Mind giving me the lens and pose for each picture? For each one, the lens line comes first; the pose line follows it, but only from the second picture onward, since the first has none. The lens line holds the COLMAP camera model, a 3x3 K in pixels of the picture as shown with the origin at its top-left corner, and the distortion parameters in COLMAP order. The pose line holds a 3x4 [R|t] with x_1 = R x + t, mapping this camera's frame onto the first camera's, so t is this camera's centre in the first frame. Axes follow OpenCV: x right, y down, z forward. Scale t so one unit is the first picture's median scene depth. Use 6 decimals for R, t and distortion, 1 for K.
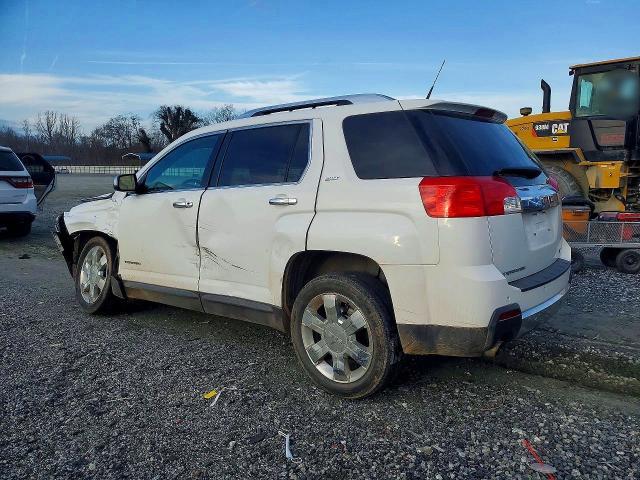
lens RADIAL K [[494.6, 0, 323.9], [0, 494.6, 237.7], [0, 0, 1]] dist [0.004254, 0.001924]
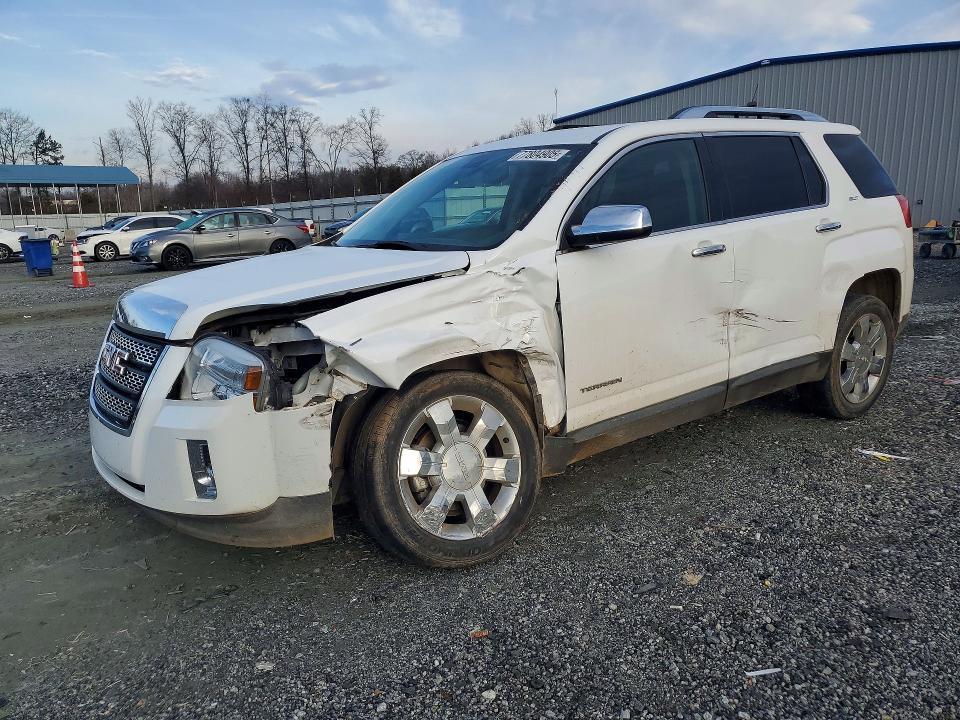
lens RADIAL K [[741.9, 0, 485.8], [0, 741.9, 356.6], [0, 0, 1]] dist [0.004254, 0.001924]
pose [[0.268181, -0.201018, 0.942163, -1.192592], [0.157841, 0.973940, 0.162869, -0.125729], [-0.950350, 0.105034, 0.292921, 0.956802]]
